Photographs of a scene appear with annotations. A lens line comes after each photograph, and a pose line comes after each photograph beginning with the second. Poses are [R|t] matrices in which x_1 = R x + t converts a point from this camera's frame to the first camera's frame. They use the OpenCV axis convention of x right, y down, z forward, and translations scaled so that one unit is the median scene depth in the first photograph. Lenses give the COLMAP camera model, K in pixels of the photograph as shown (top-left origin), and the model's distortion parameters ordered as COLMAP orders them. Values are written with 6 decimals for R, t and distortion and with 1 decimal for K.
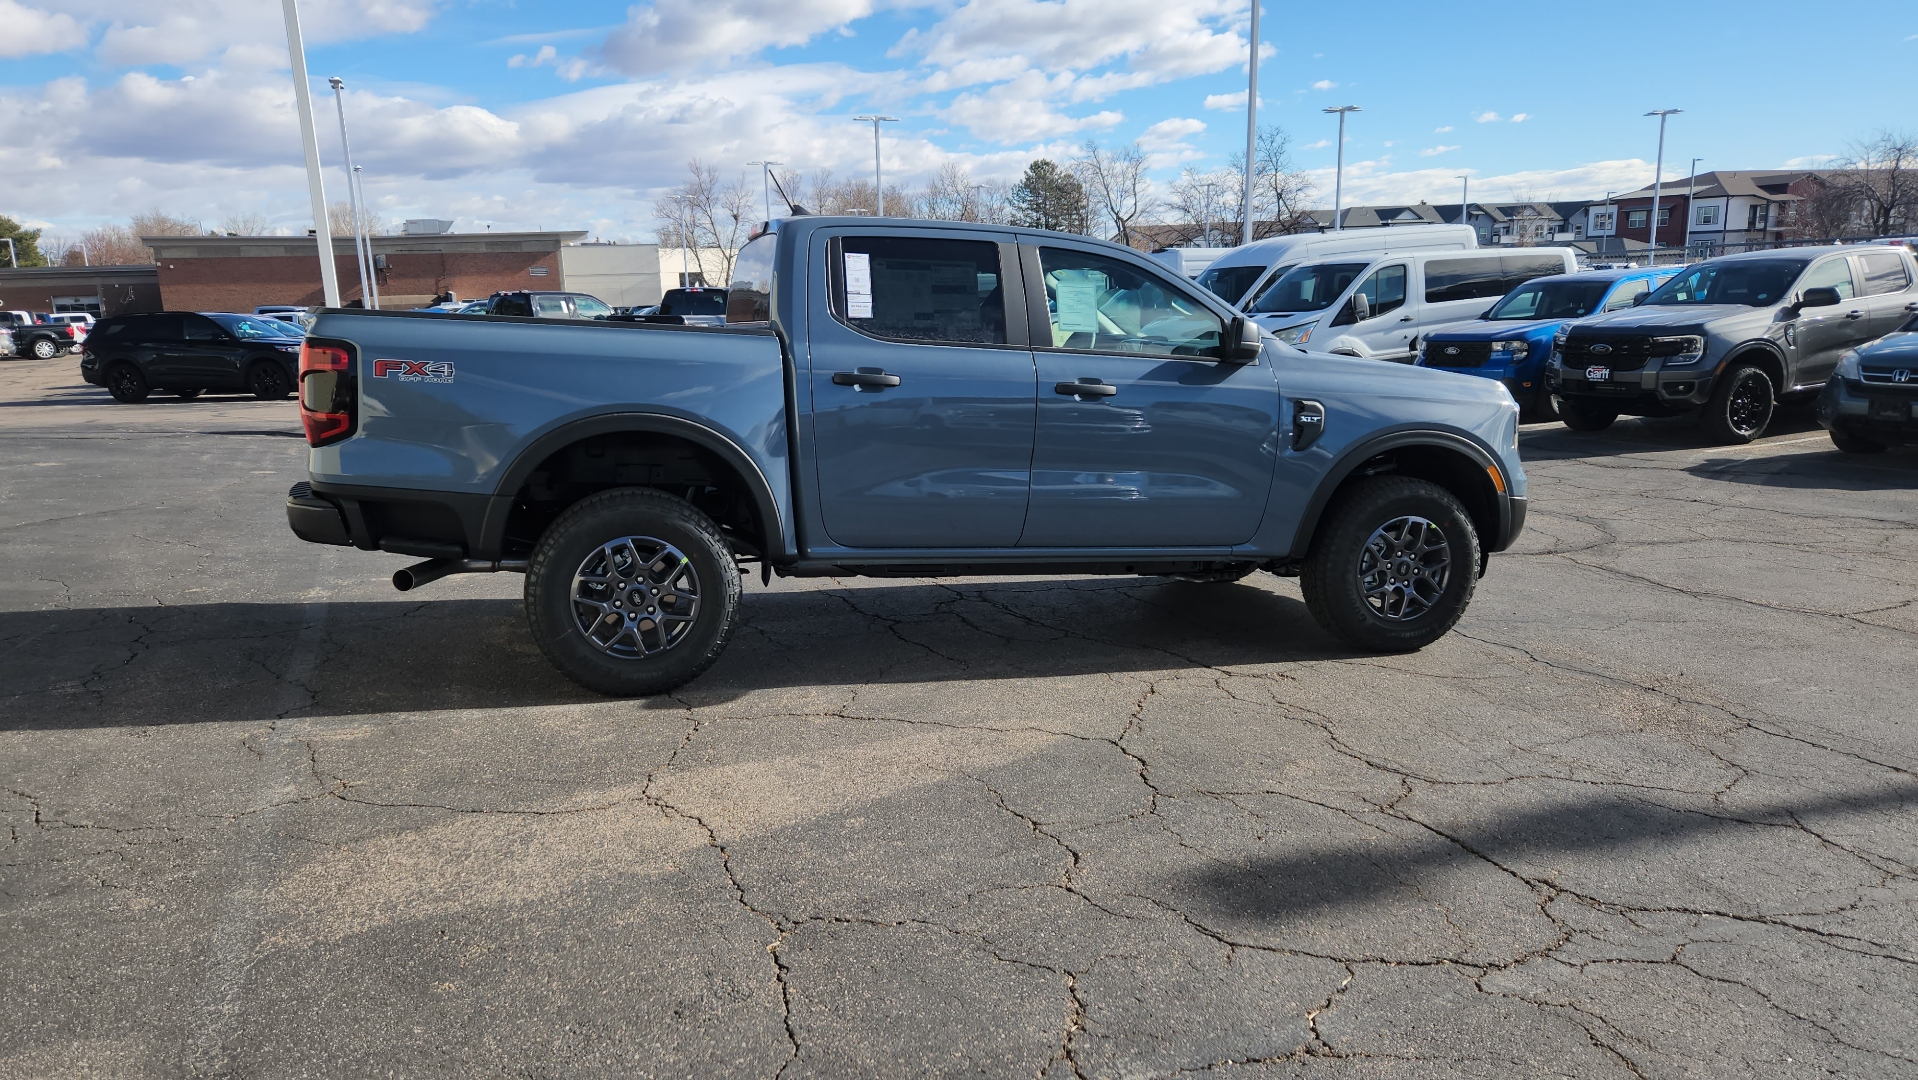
lens RADIAL K [[1282.4, 0, 941.5], [0, 1282.4, 540.2], [0, 0, 1]] dist [0.072339, -0.059287]
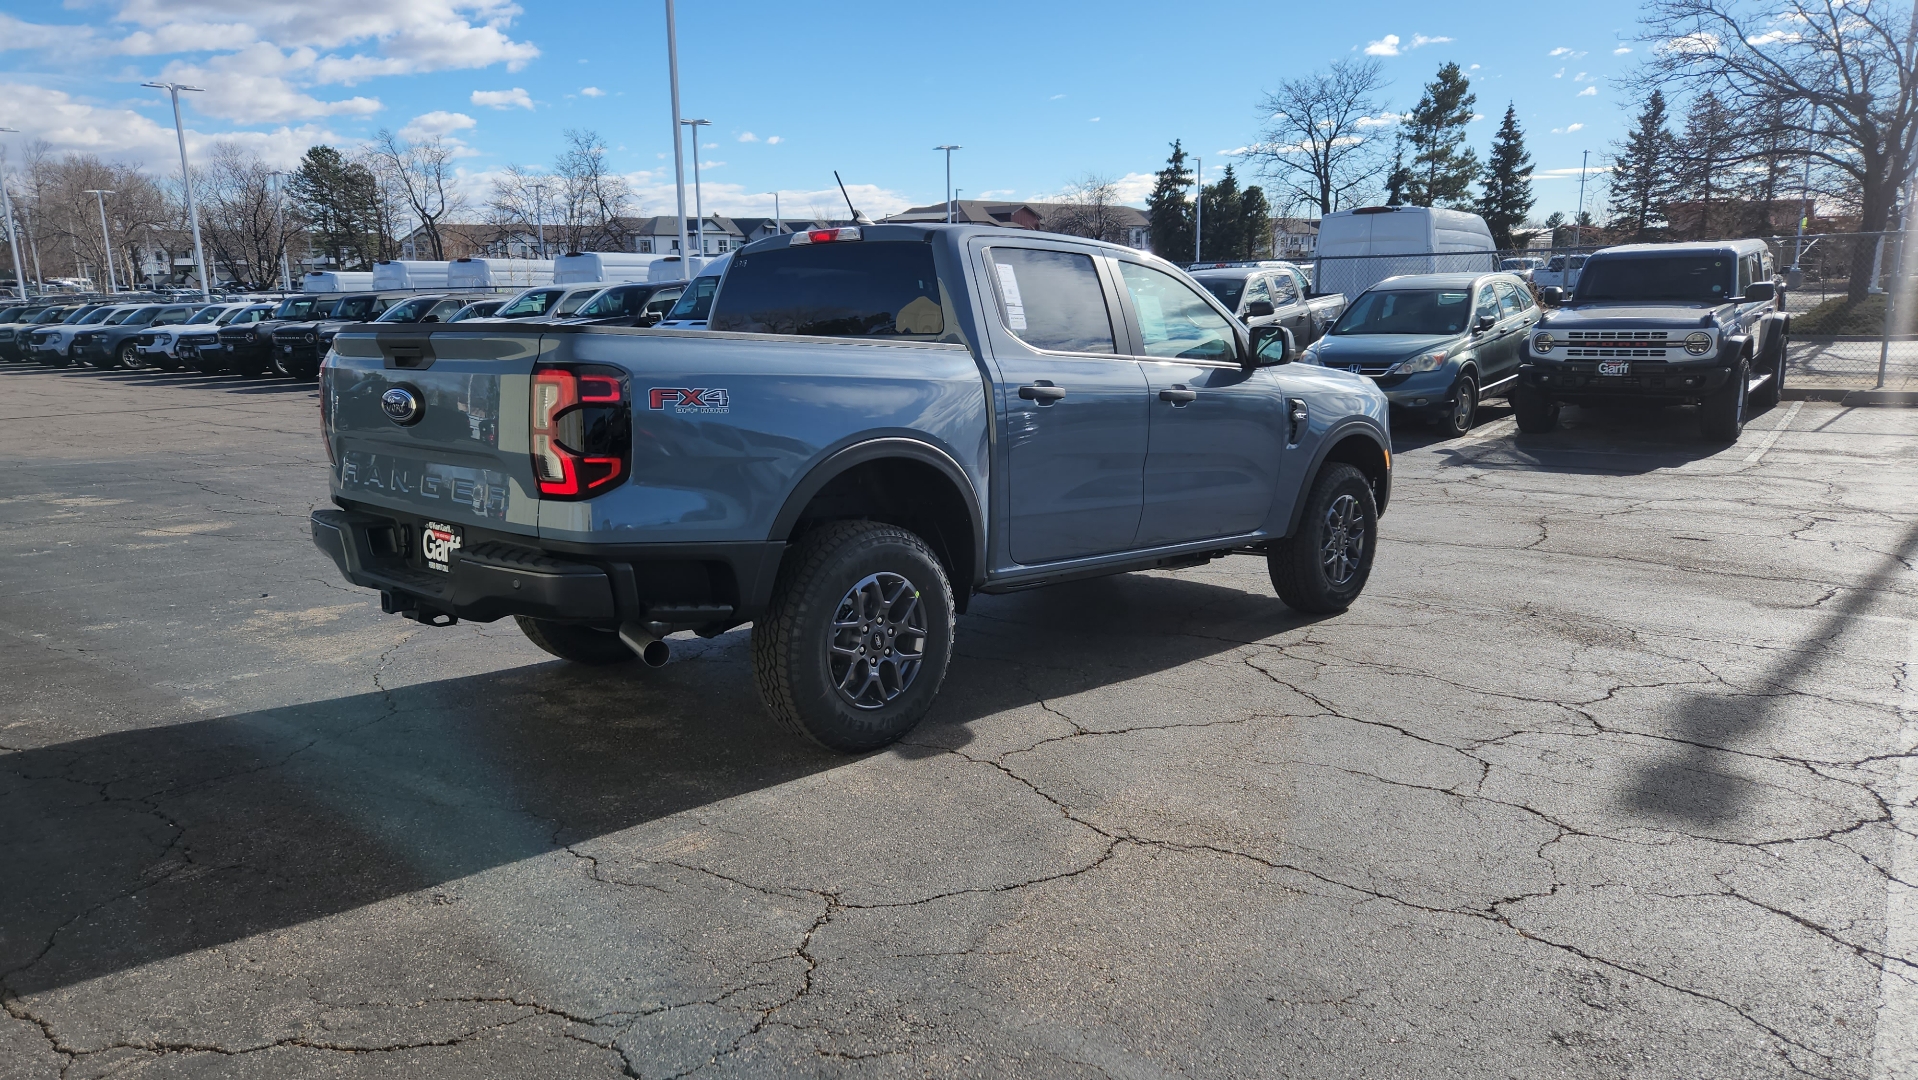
lens RADIAL K [[1282.4, 0, 941.5], [0, 1282.4, 540.2], [0, 0, 1]] dist [0.072339, -0.059287]
pose [[0.865670, -0.087363, 0.492933, -0.561687], [0.089141, 0.995819, 0.019945, -0.034991], [-0.492614, 0.026674, 0.869839, 0.166985]]
